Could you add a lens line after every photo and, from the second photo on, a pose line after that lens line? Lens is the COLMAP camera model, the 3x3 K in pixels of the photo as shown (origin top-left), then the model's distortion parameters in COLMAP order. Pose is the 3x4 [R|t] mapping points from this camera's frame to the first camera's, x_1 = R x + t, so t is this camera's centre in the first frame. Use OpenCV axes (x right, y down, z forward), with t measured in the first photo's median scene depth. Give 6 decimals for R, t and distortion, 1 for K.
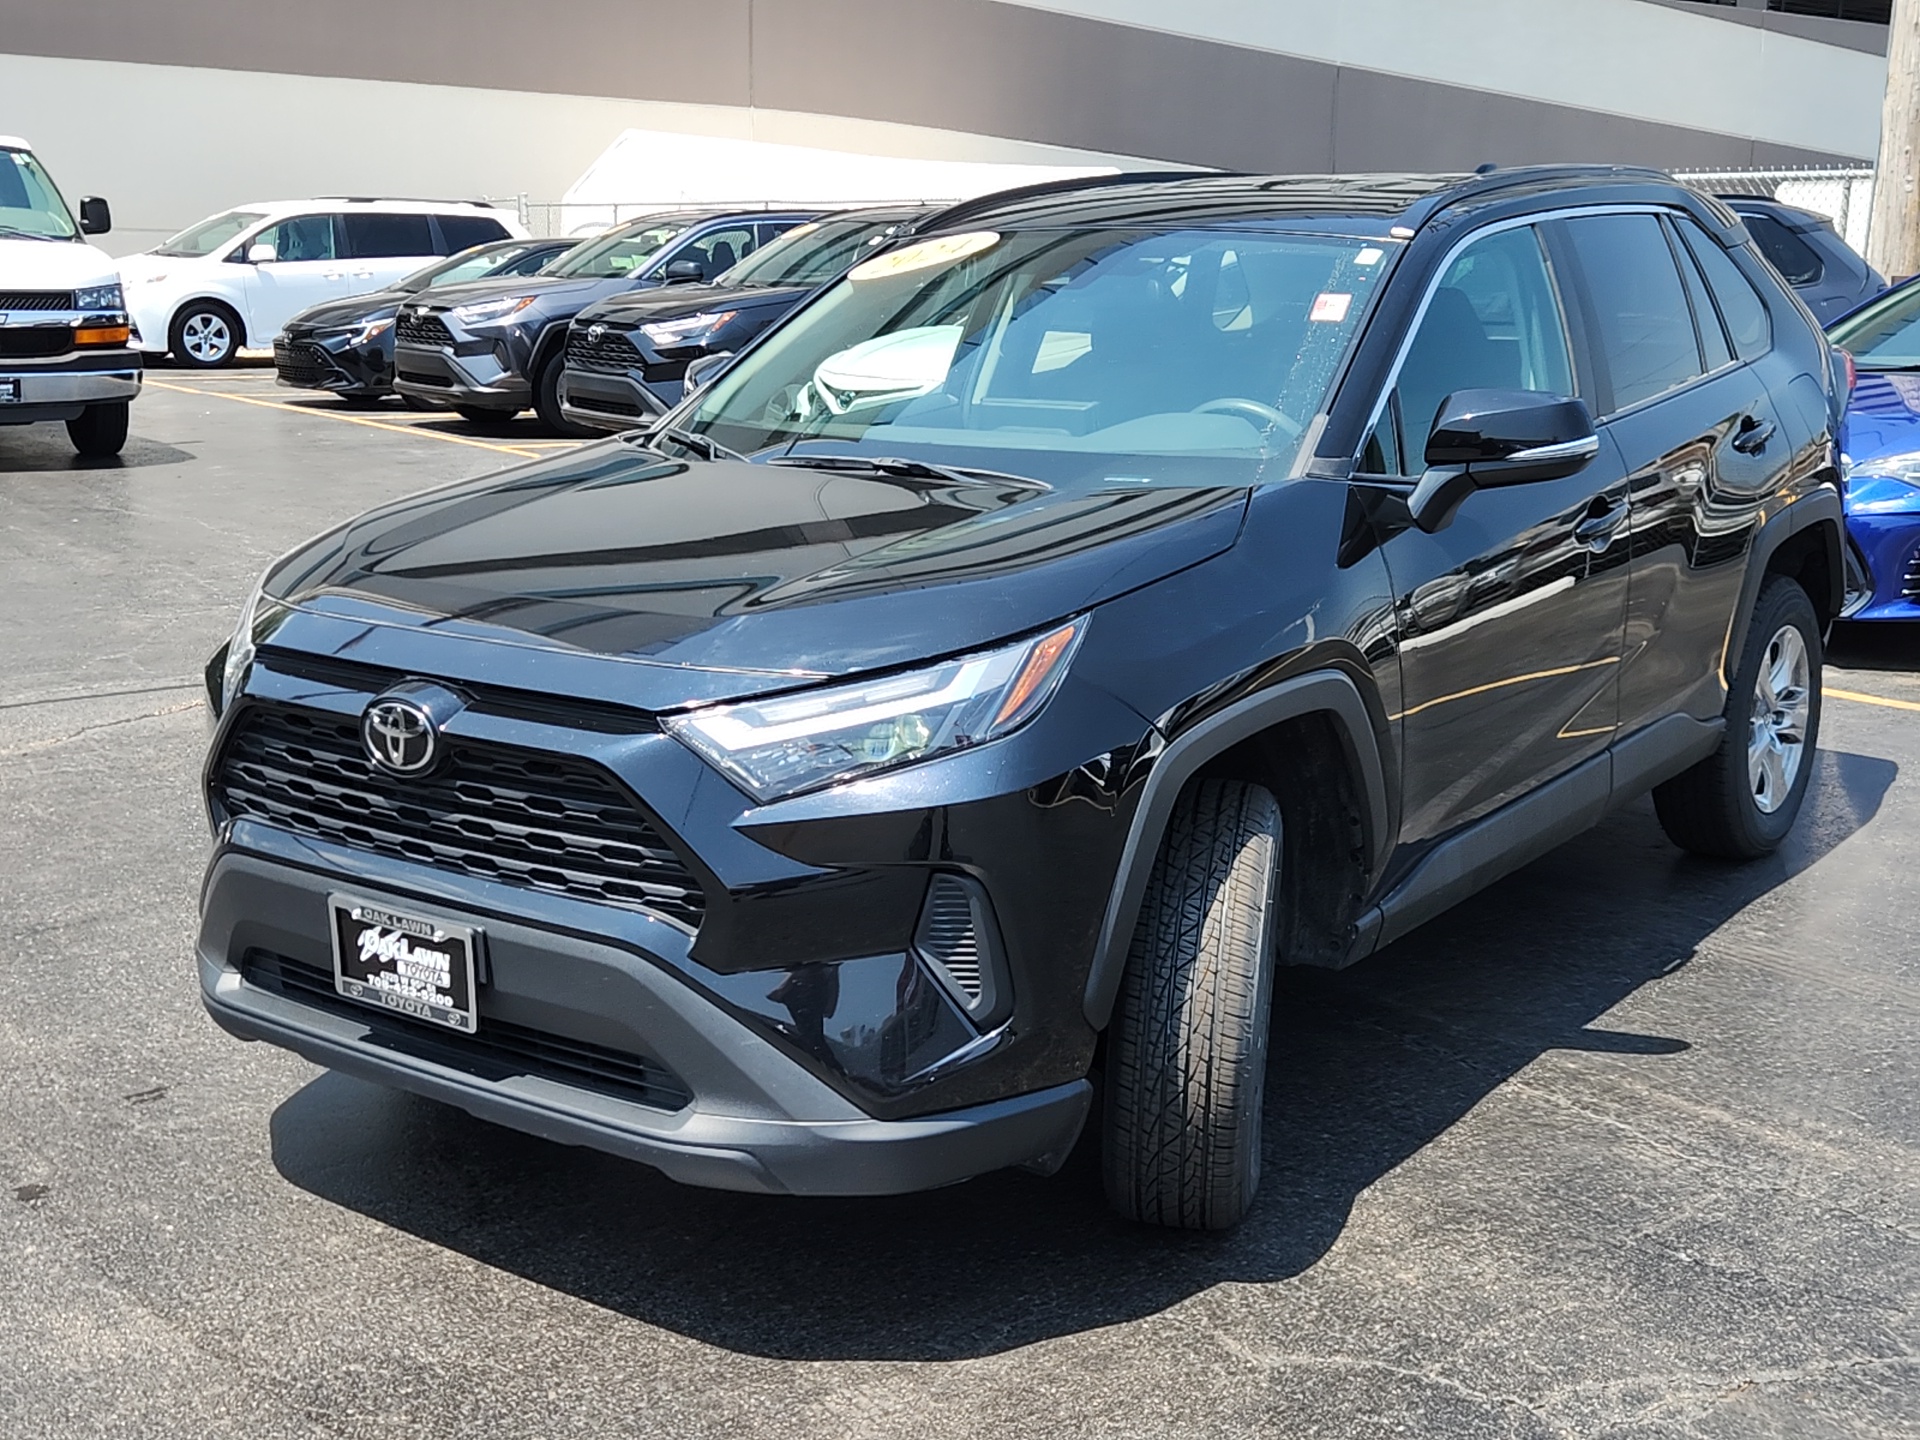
lens RADIAL K [[2294.0, 0, 935.4], [0, 2294.0, 715.7], [0, 0, 1]] dist [0.096522, -0.058444]
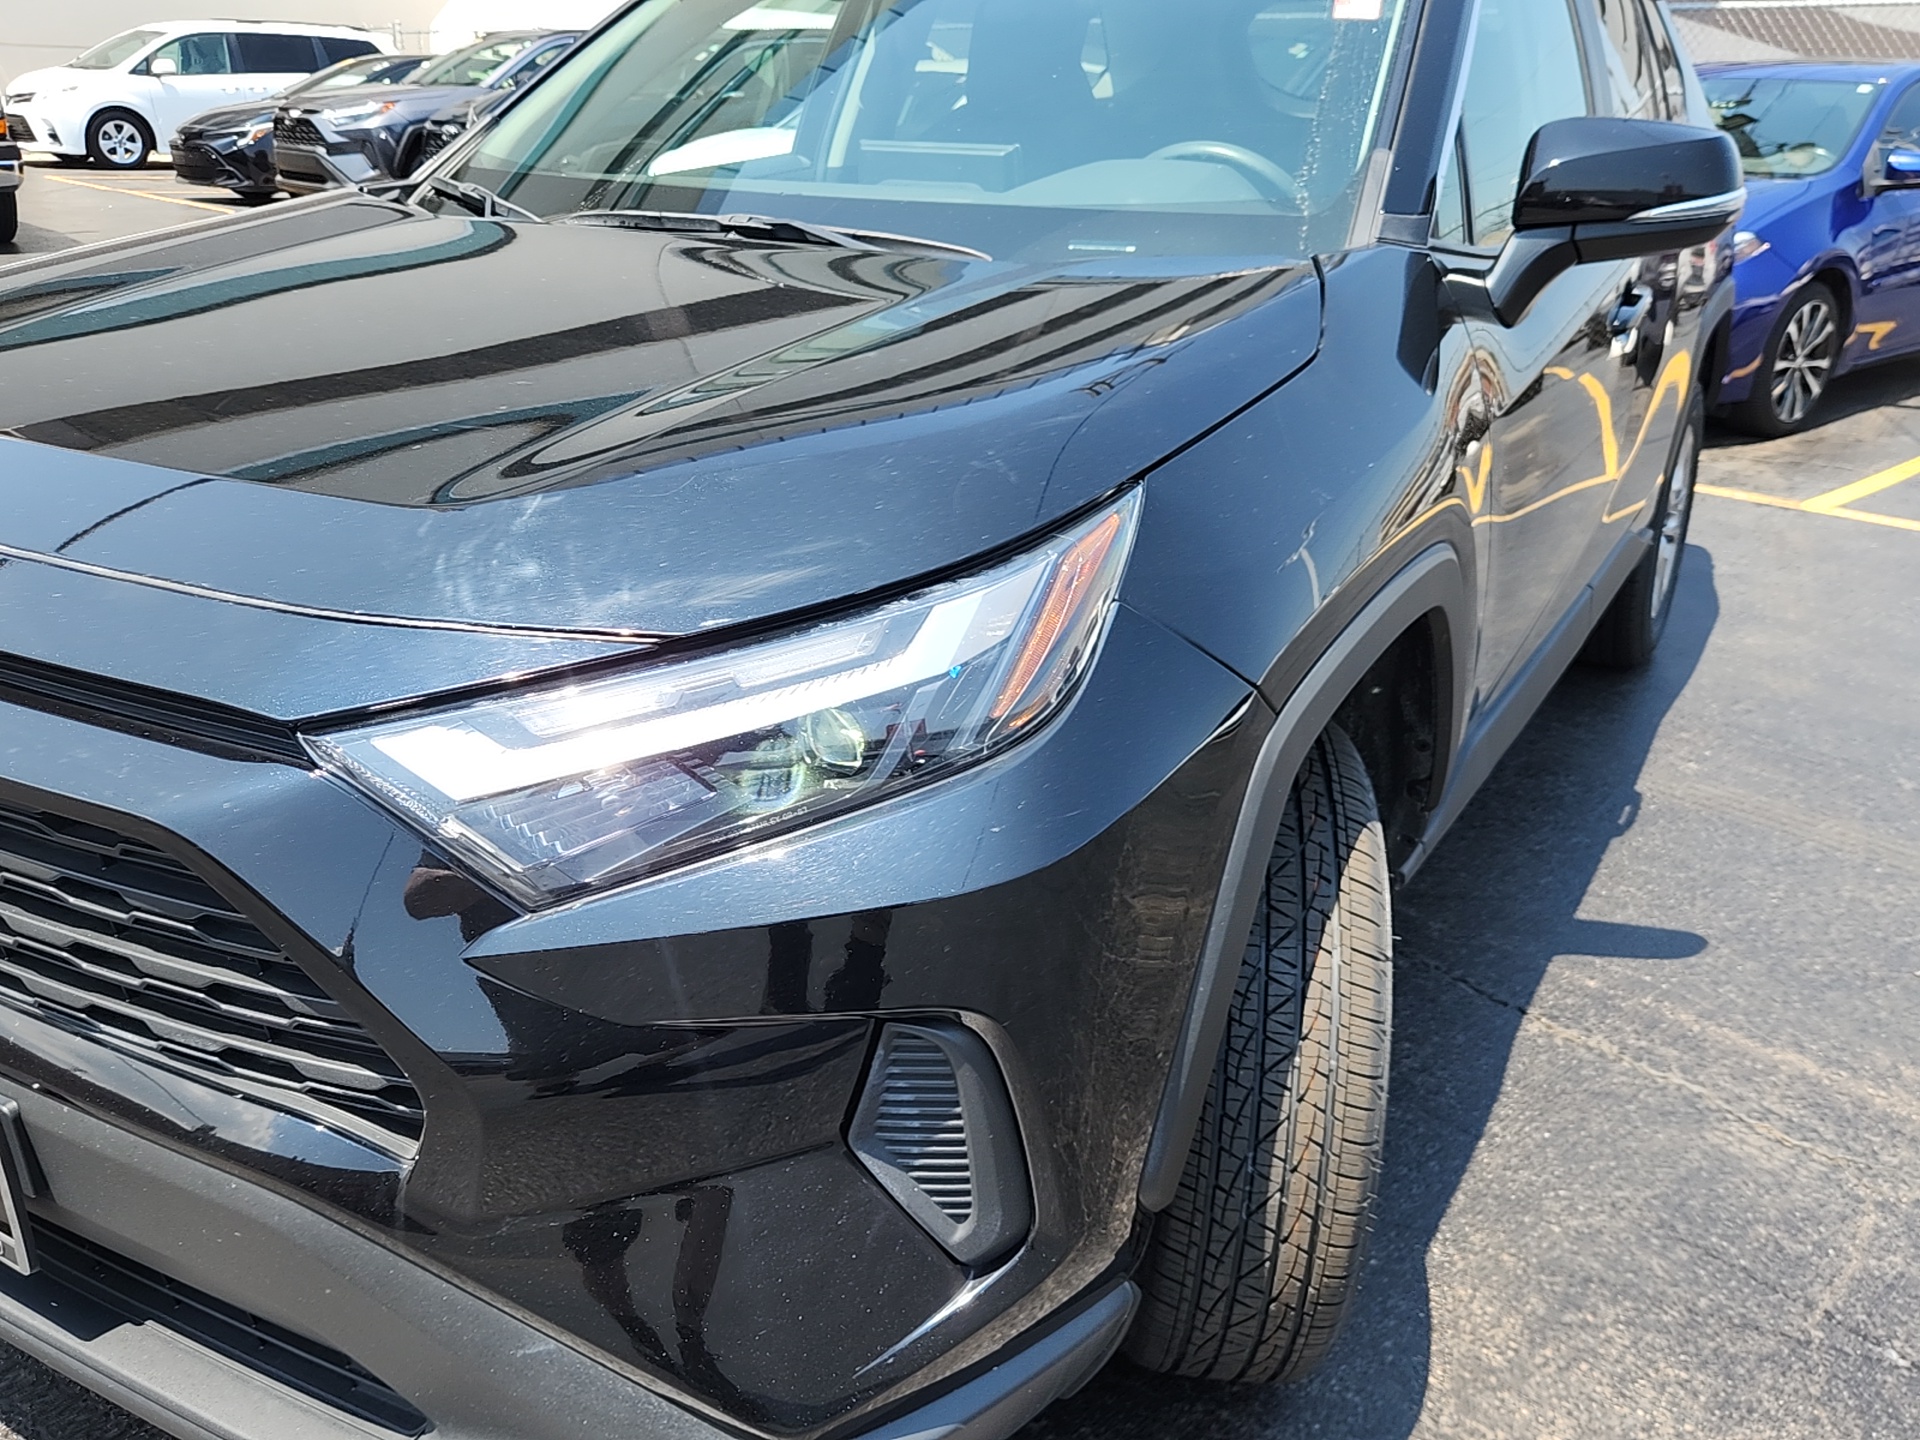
lens RADIAL K [[1607.4, 0, 974.6], [0, 1607.4, 724.7], [0, 0, 1]] dist [0.064579, -0.068805]
pose [[0.991025, -0.031121, 0.130003, -0.021523], [0.008930, 0.985763, 0.167906, -0.047391], [-0.133377, -0.165238, 0.977193, 0.549481]]
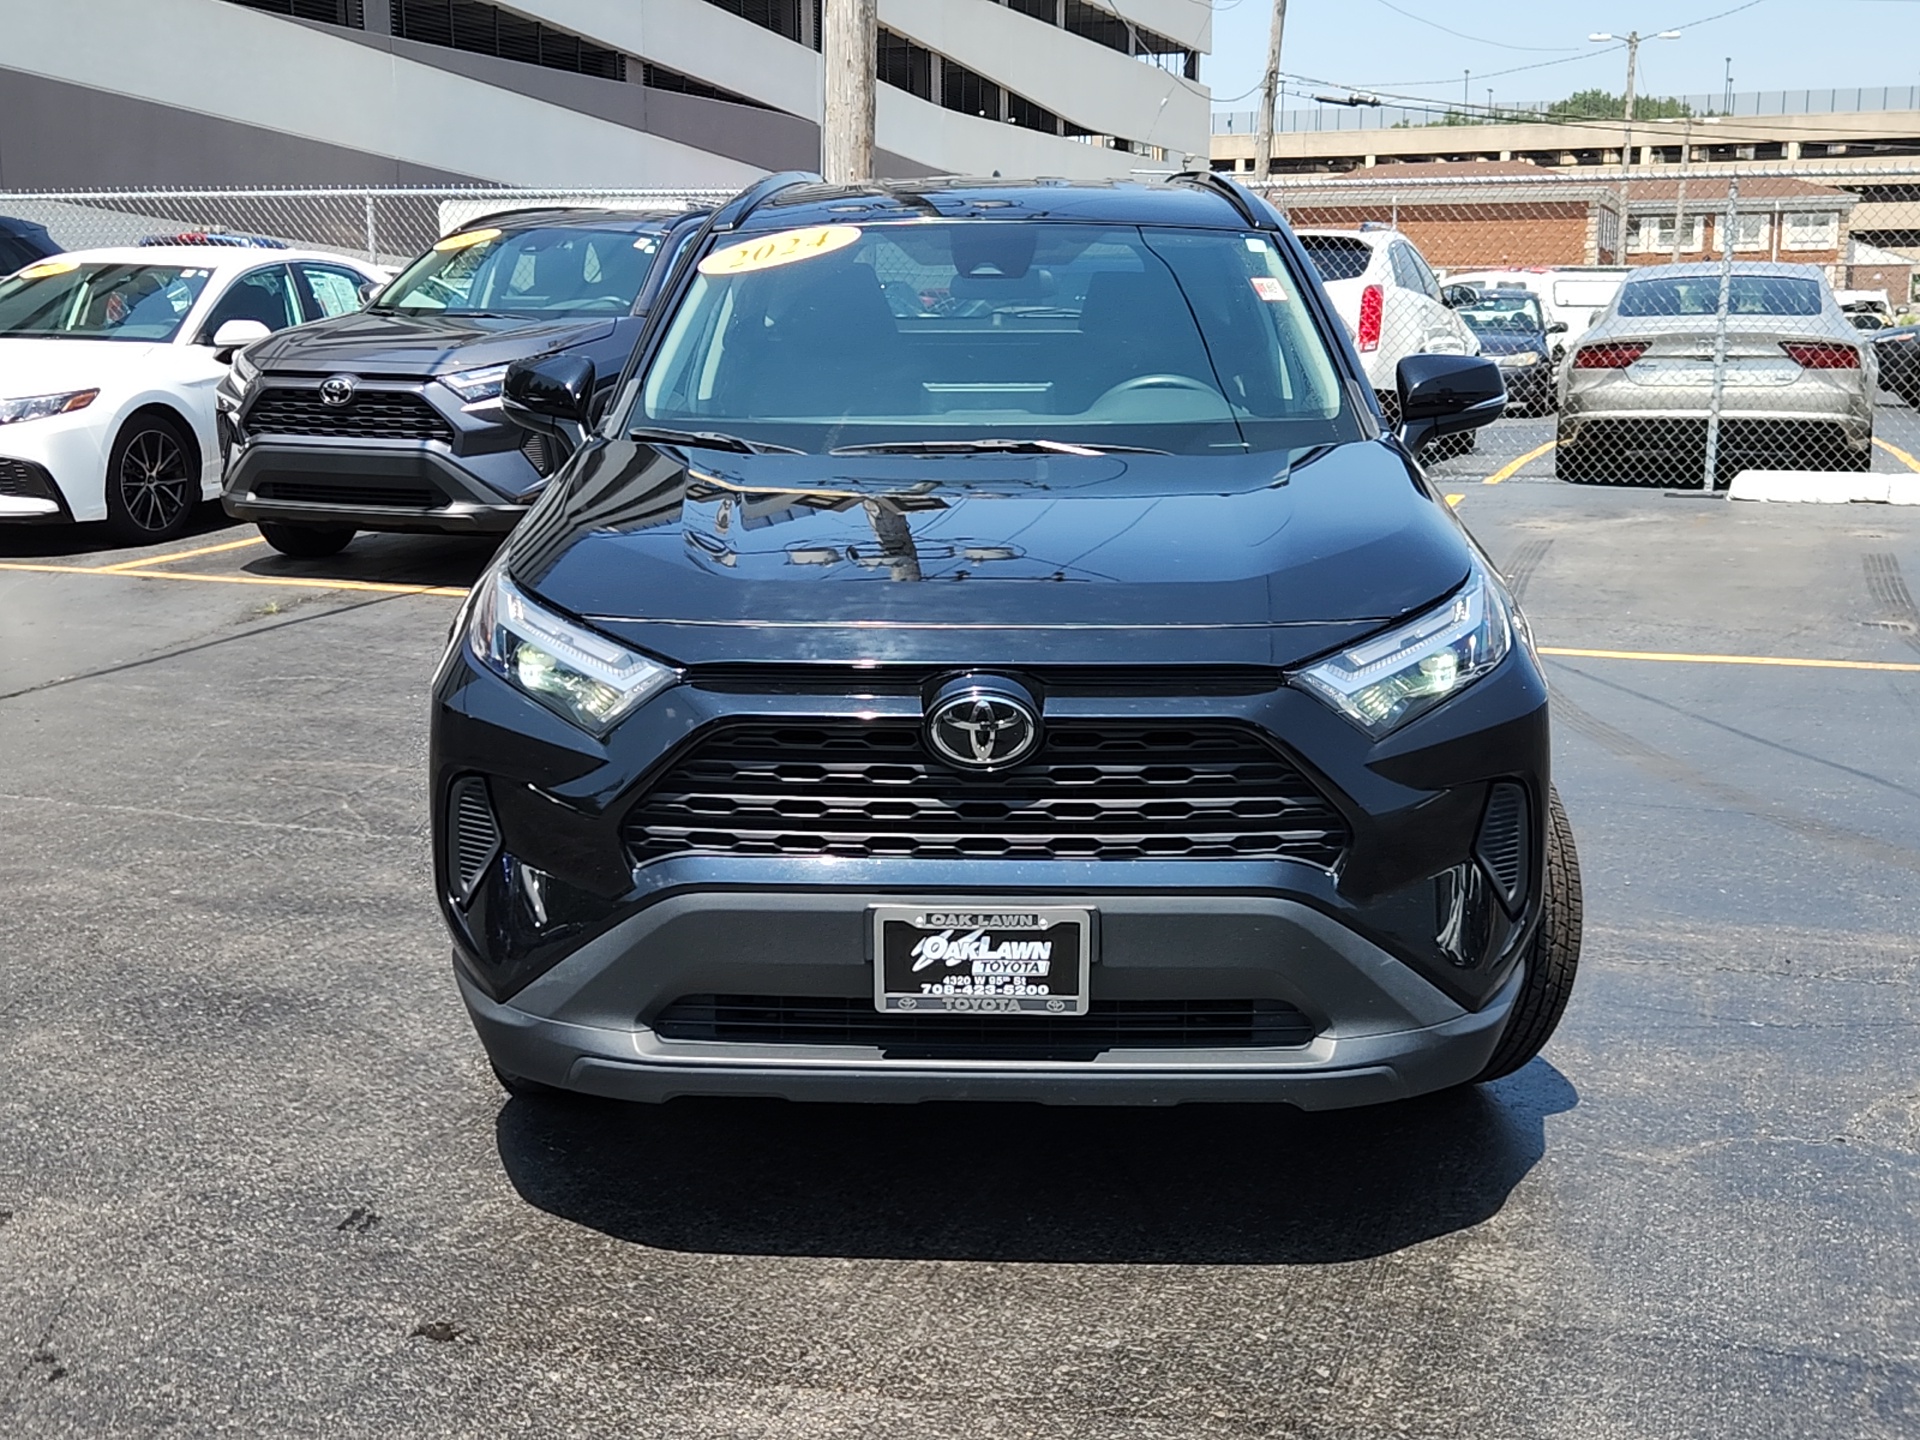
lens RADIAL K [[2294.0, 0, 935.4], [0, 2294.0, 715.7], [0, 0, 1]] dist [0.096522, -0.058444]
pose [[0.819192, -0.115363, 0.561798, -0.710670], [0.119835, 0.992369, 0.029042, -0.024482], [-0.560861, 0.043532, 0.826765, 0.185328]]
